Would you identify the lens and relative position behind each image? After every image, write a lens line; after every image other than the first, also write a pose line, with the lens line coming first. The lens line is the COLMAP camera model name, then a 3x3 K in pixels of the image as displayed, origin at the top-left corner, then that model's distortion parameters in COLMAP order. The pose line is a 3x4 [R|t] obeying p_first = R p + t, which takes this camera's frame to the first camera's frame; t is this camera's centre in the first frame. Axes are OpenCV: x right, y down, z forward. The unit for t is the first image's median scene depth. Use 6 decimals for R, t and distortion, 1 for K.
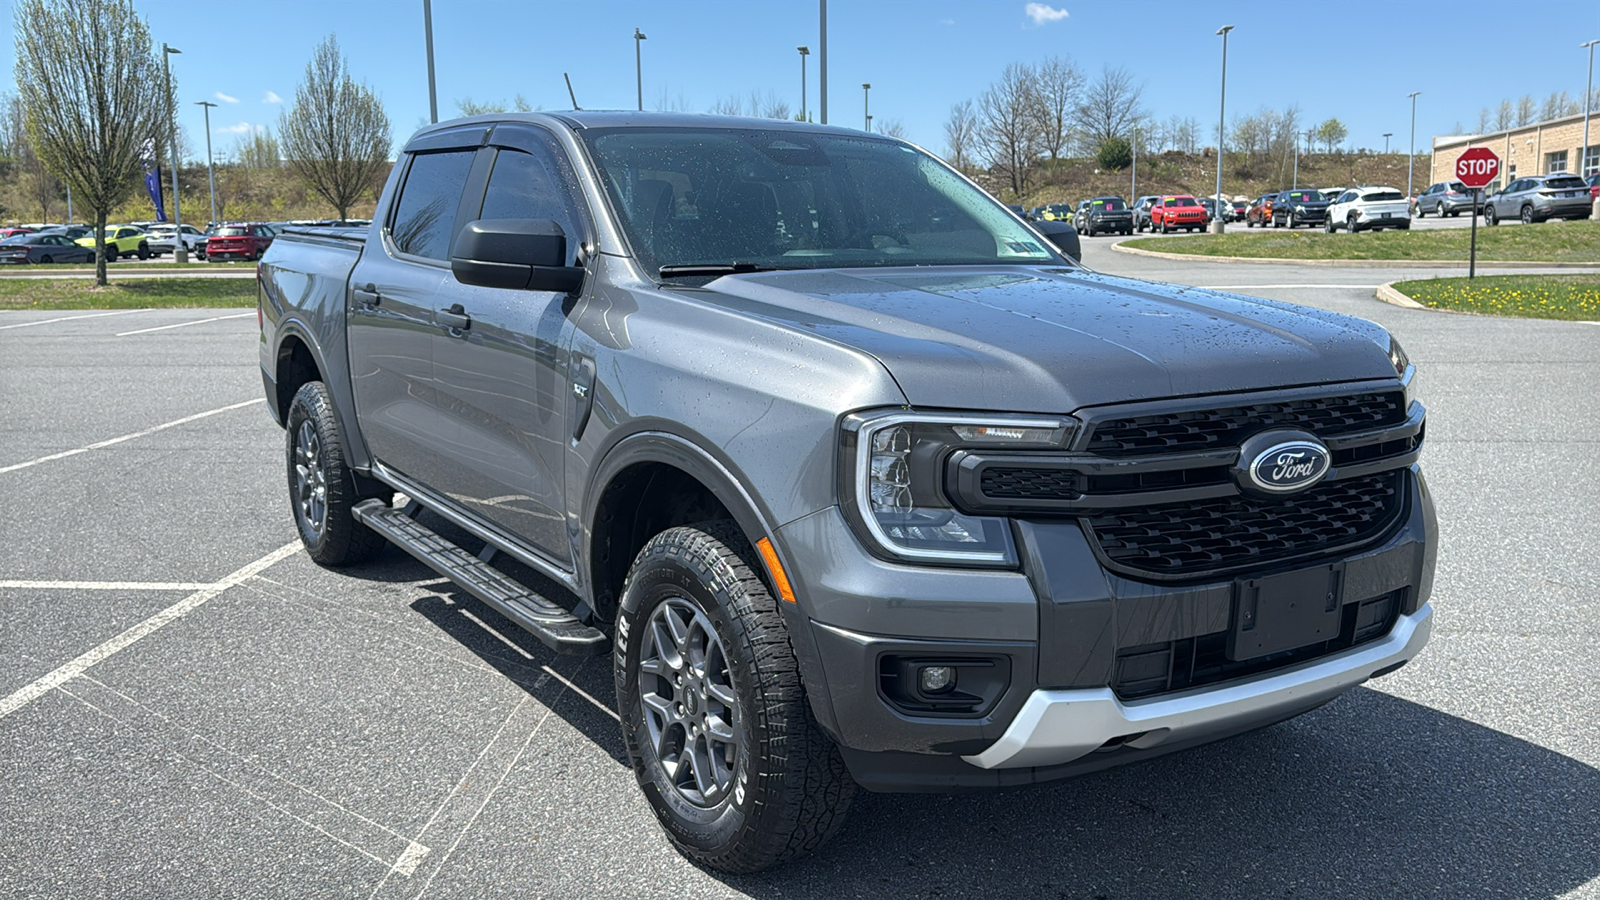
lens RADIAL K [[1353.4, 0, 779.5], [0, 1353.4, 479.1], [0, 0, 1]] dist [0.118143, -0.177569]
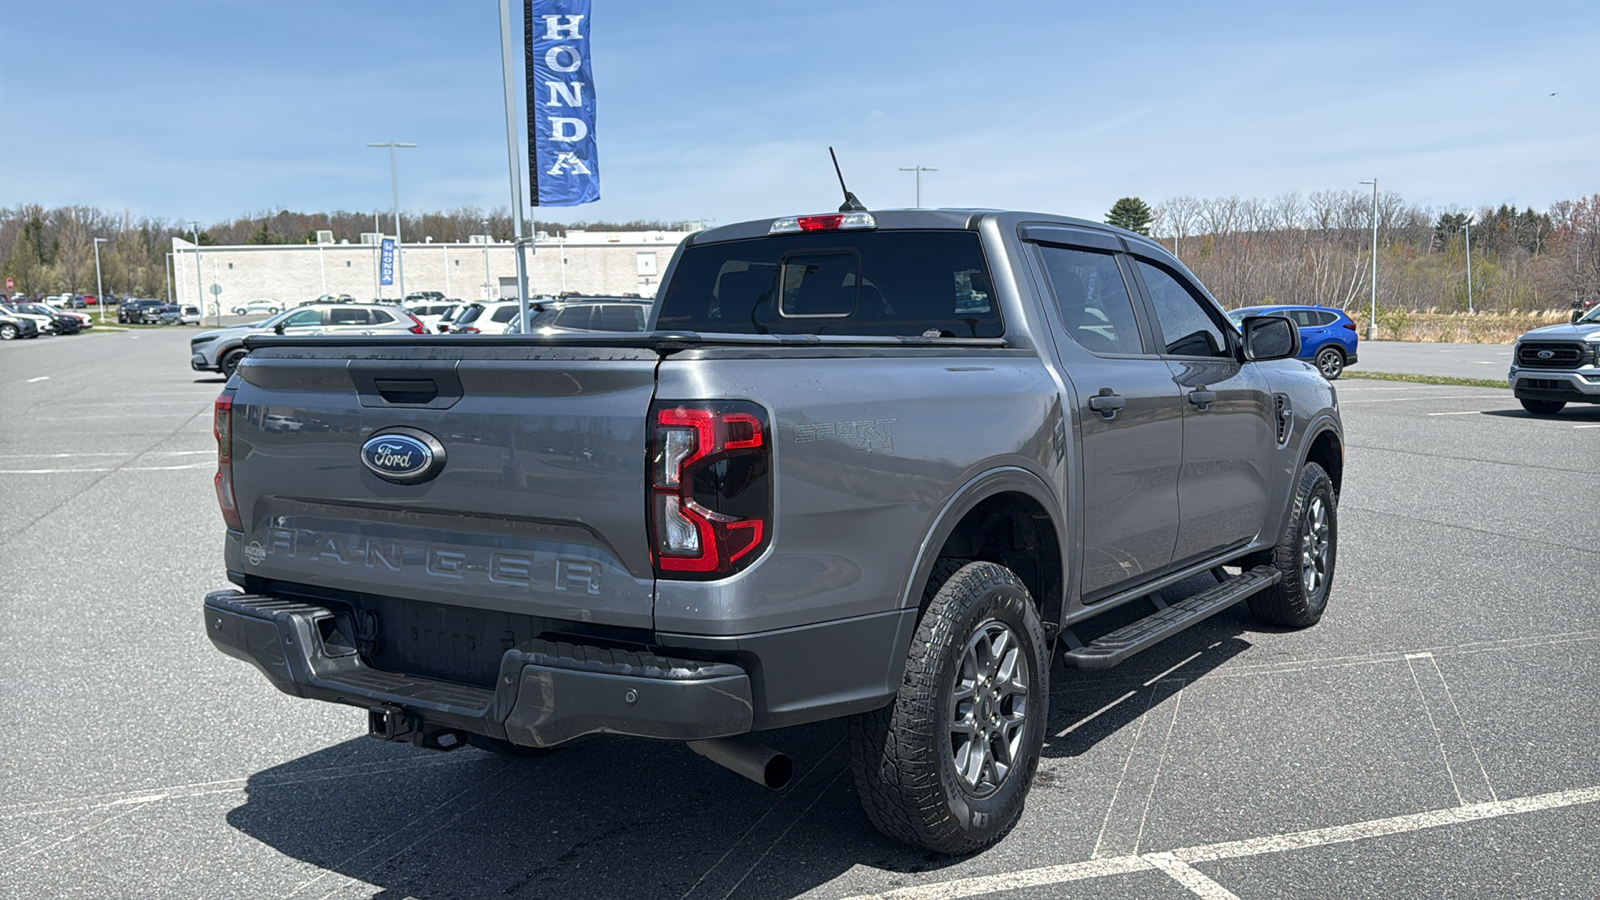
lens RADIAL K [[1363.0, 0, 840.9], [0, 1363.0, 449.3], [0, 0, 1]] dist [0.126979, -0.206401]
pose [[-0.407226, -0.077546, 0.910029, -1.006098], [0.176653, 0.970886, 0.161782, -0.268429], [-0.896081, 0.226641, -0.381671, 1.448222]]
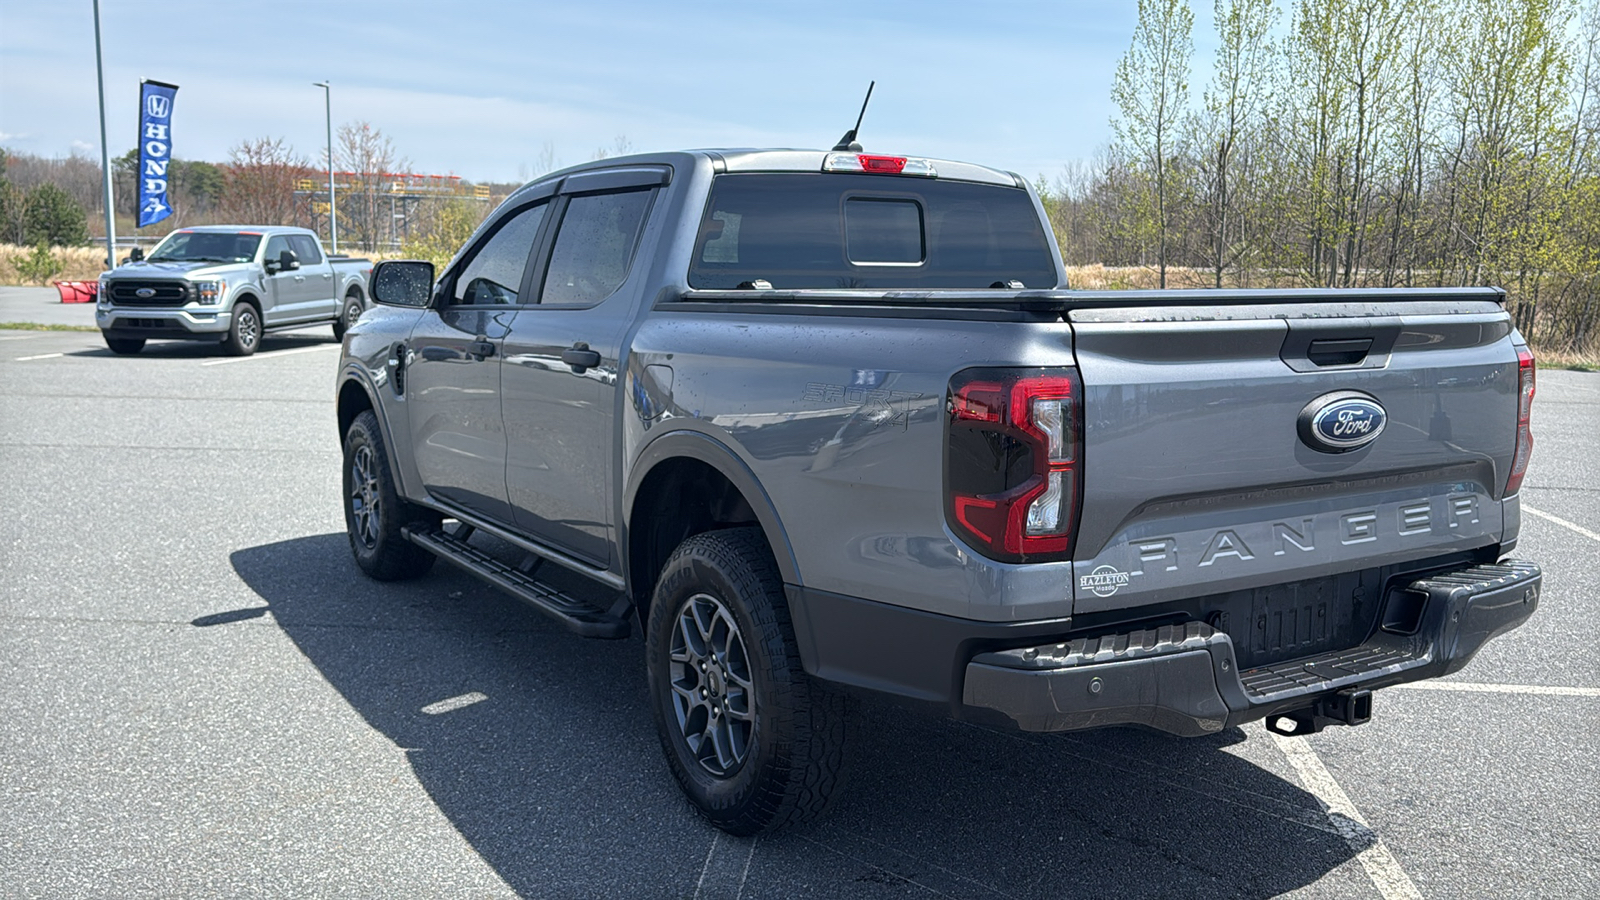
lens RADIAL K [[1363.0, 0, 836.2], [0, 1363.0, 467.5], [0, 0, 1]] dist [0.126979, -0.206401]
pose [[-0.999849, -0.012353, -0.012218, -0.137607], [-0.015647, 0.945895, 0.324094, -0.365537], [0.007553, 0.324236, -0.945946, 1.940237]]
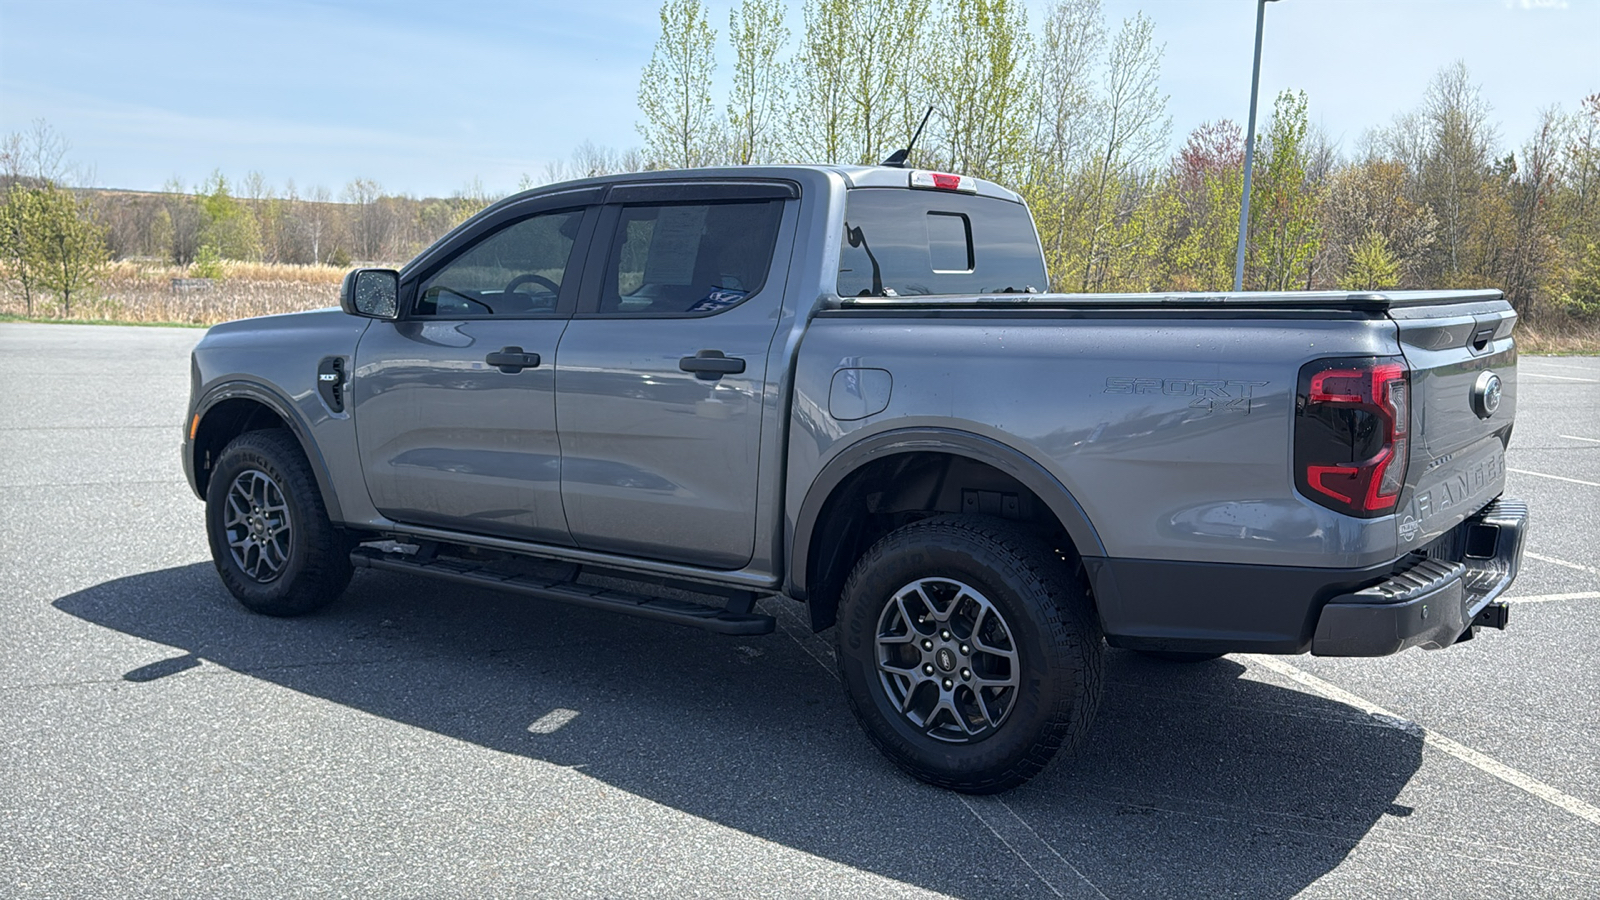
lens RADIAL K [[1363.0, 0, 822.3], [0, 1363.0, 451.0], [0, 0, 1]] dist [0.126979, -0.206401]
pose [[-0.928167, 0.037232, -0.370296, 0.251493], [-0.079255, 0.952385, 0.294416, -0.361571], [0.363627, 0.302615, -0.881022, 1.923378]]
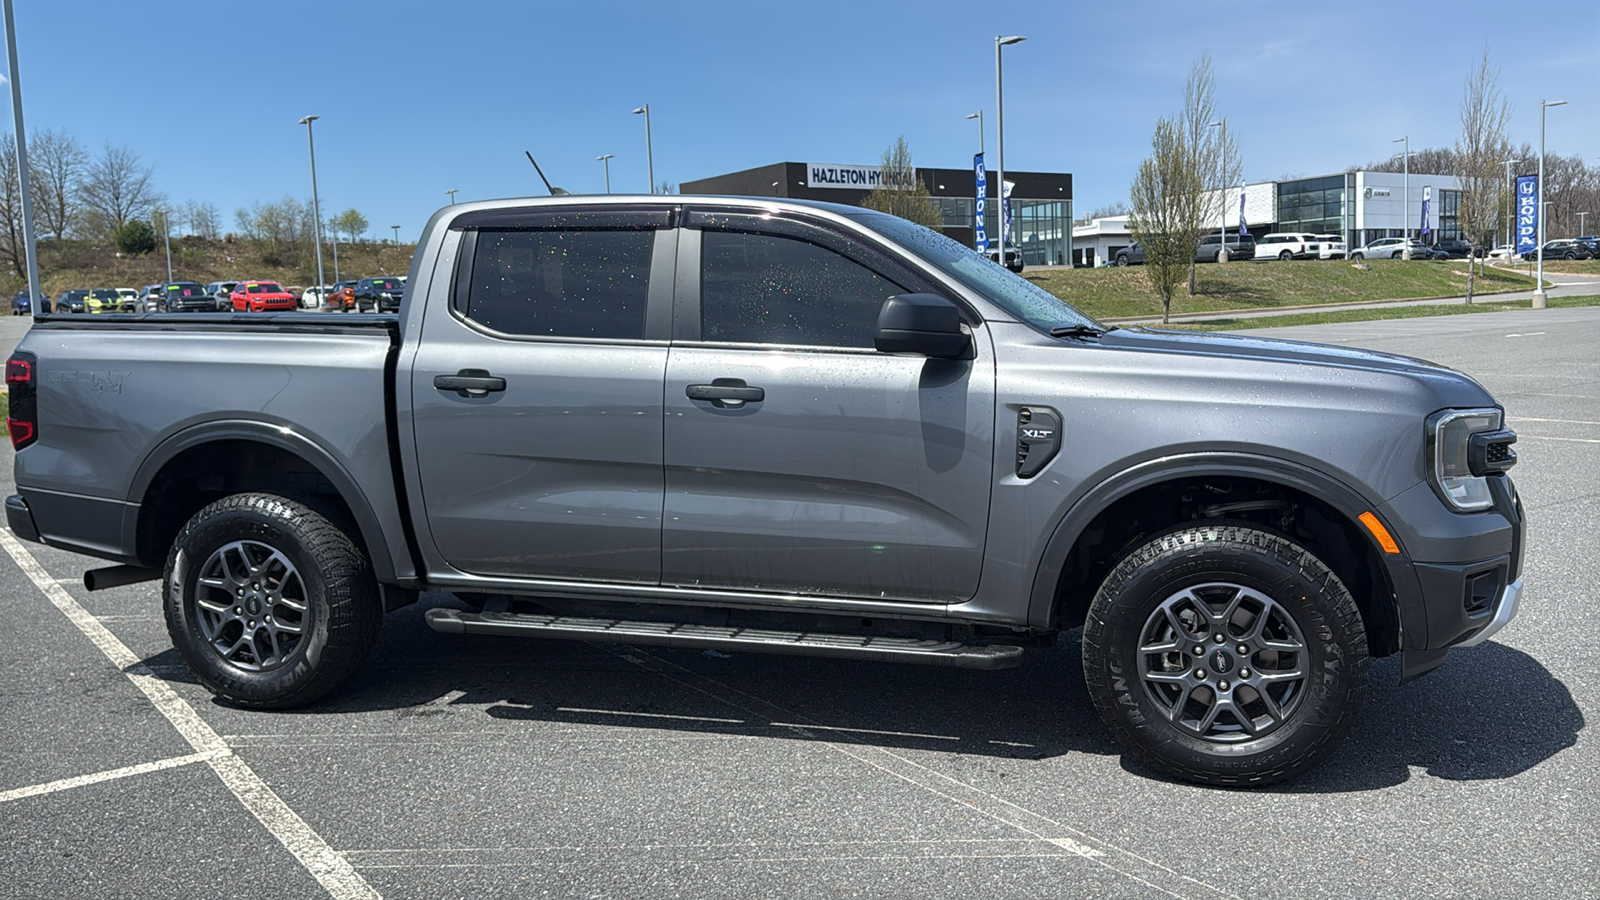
lens RADIAL K [[1353.4, 0, 831.7], [0, 1353.4, 466.1], [0, 0, 1]] dist [0.118143, -0.177569]
pose [[0.752003, -0.088868, 0.653141, -0.696103], [0.134958, 0.990637, -0.020597, -0.025145], [-0.645195, 0.103636, 0.756956, 0.148434]]
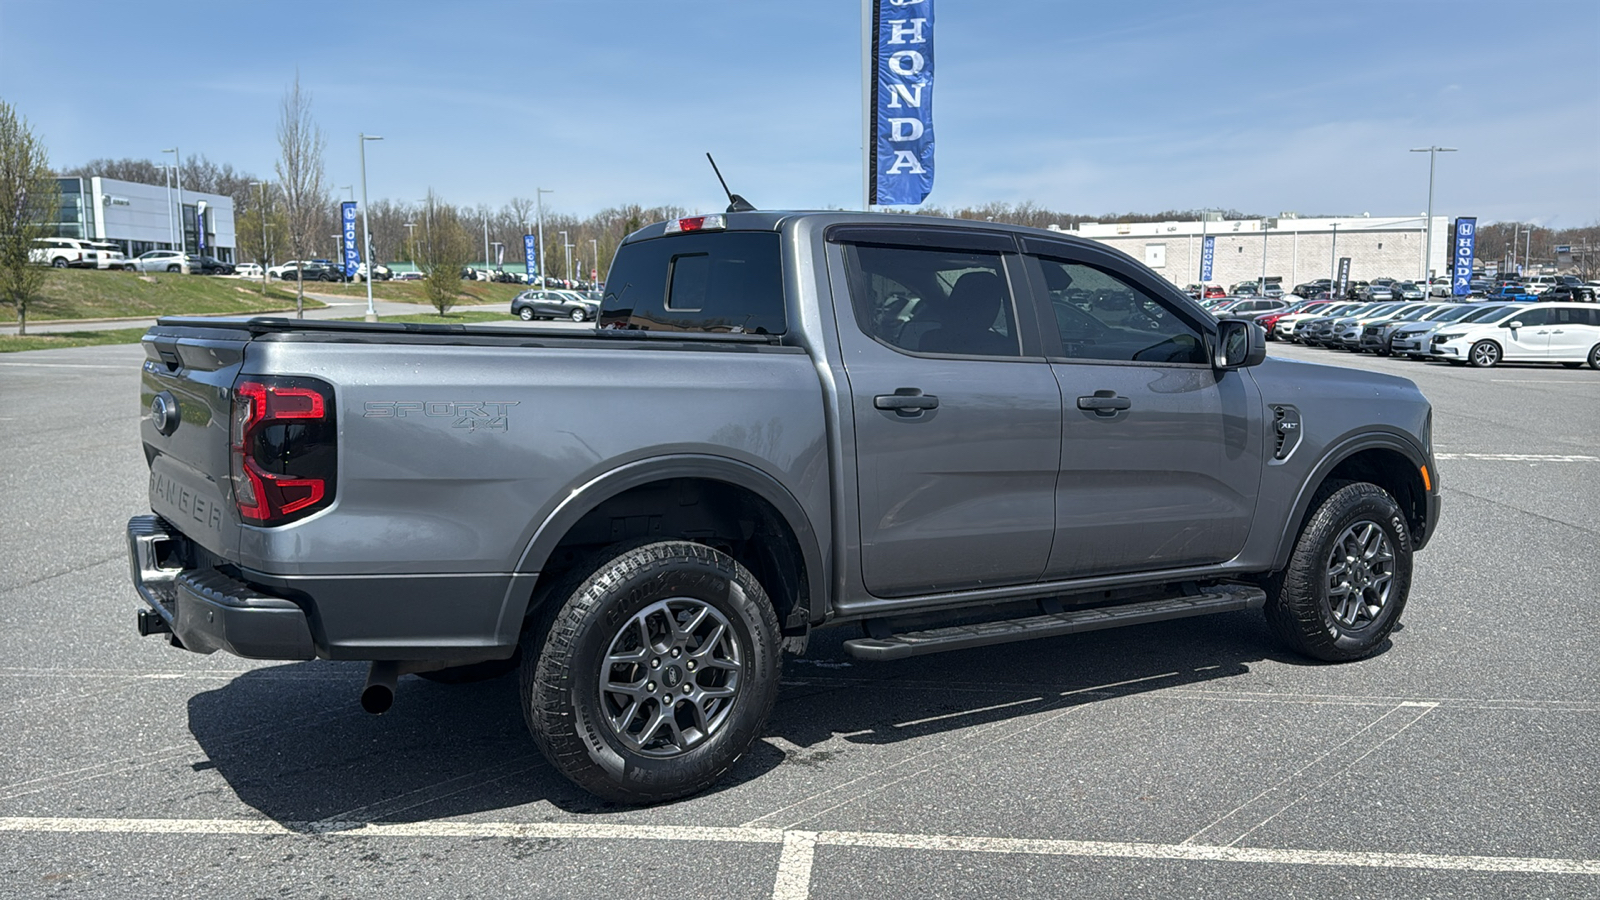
lens RADIAL K [[1360.2, 0, 831.5], [0, 1360.2, 470.9], [0, 0, 1]] dist [0.102541, -0.100311]
pose [[-0.030720, -0.111160, 0.993328, -1.154749], [0.170924, 0.978574, 0.114795, -0.193372], [-0.984805, 0.173310, -0.011061, 1.029535]]
